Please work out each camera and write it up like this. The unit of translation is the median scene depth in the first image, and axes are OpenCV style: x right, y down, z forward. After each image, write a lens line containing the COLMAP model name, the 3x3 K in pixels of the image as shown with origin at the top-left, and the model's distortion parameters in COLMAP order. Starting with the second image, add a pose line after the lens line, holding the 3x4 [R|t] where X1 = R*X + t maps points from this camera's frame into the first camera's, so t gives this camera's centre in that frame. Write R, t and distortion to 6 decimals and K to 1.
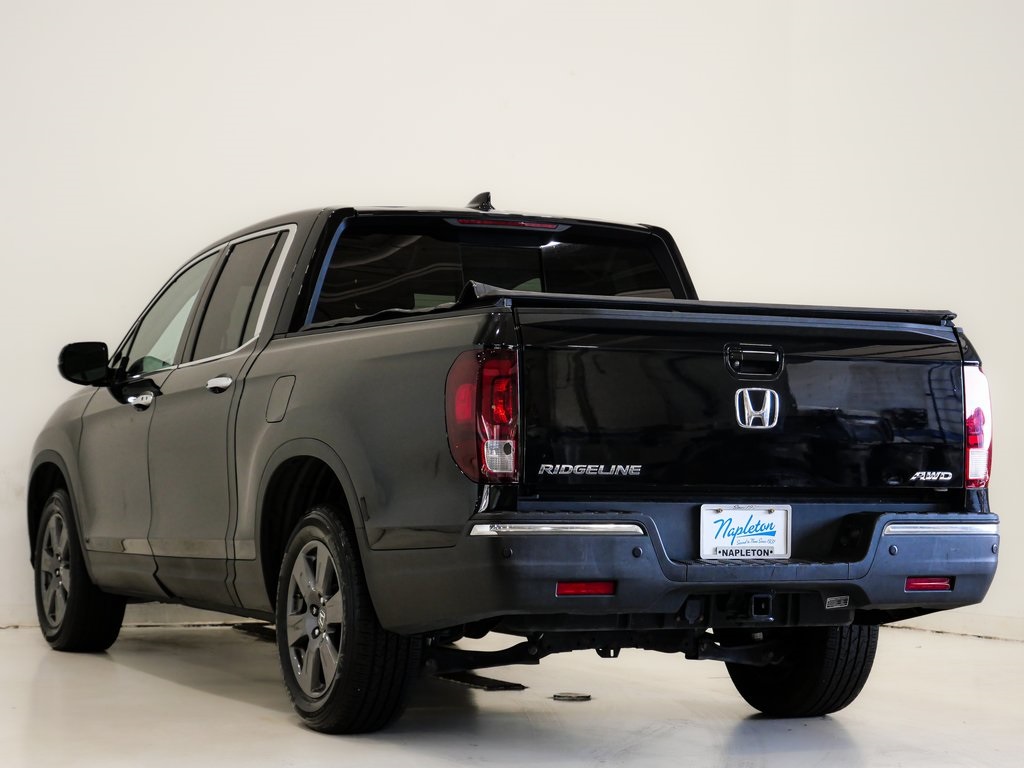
lens RADIAL K [[2308.4, 0, 513.5], [0, 2308.4, 383.9], [0, 0, 1]] dist [0.065218, 0.000000]
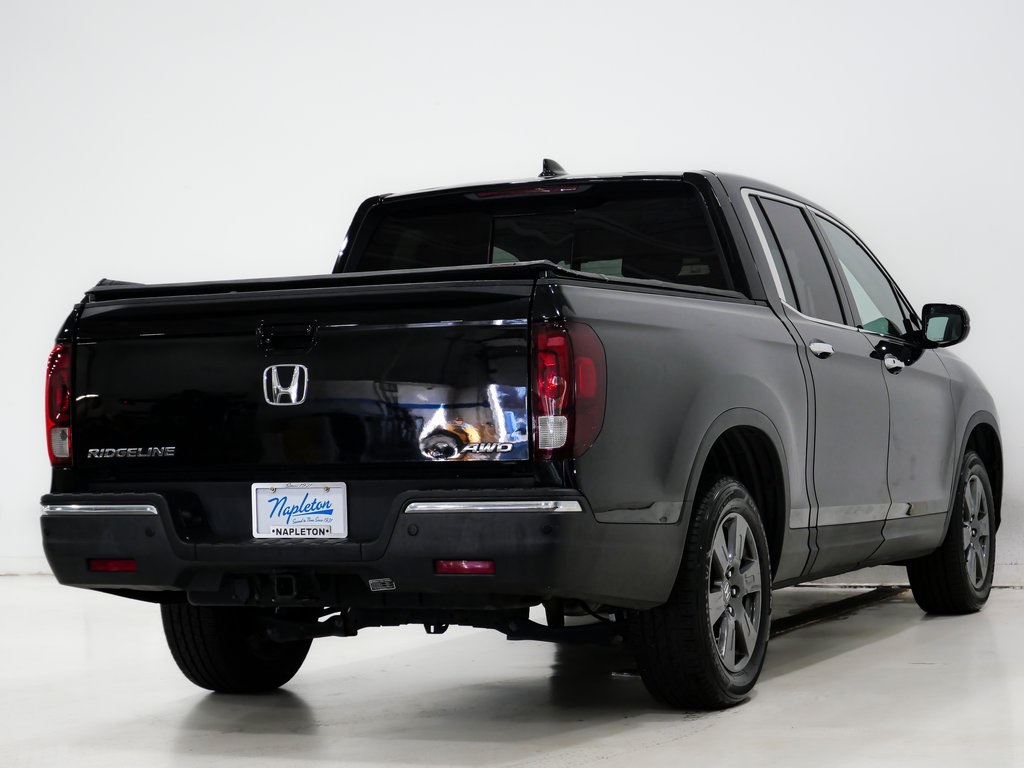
lens RADIAL K [[2256.6, 0, 515.1], [0, 2256.6, 383.8], [0, 0, 1]] dist [-0.005170, 0.000000]
pose [[0.638291, -0.039737, -0.768769, 0.896782], [0.059383, 0.998233, -0.002294, 0.018028], [0.767502, -0.044188, 0.639522, 0.461197]]
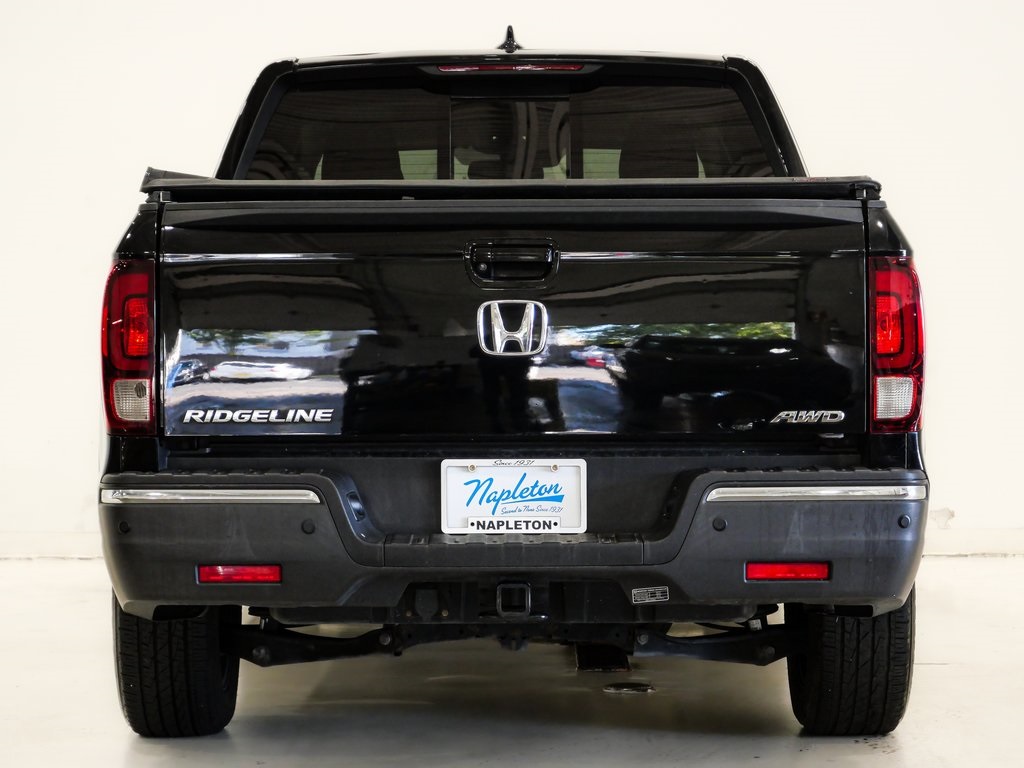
lens RADIAL K [[2767.4, 0, 505.6], [0, 2767.4, 384.4], [0, 0, 1]] dist [-0.010665, 0.000000]
pose [[0.902534, -0.003962, -0.430600, 0.474501], [0.030876, 0.997979, 0.055533, -0.019884], [0.429510, -0.063416, 0.900833, 0.214948]]
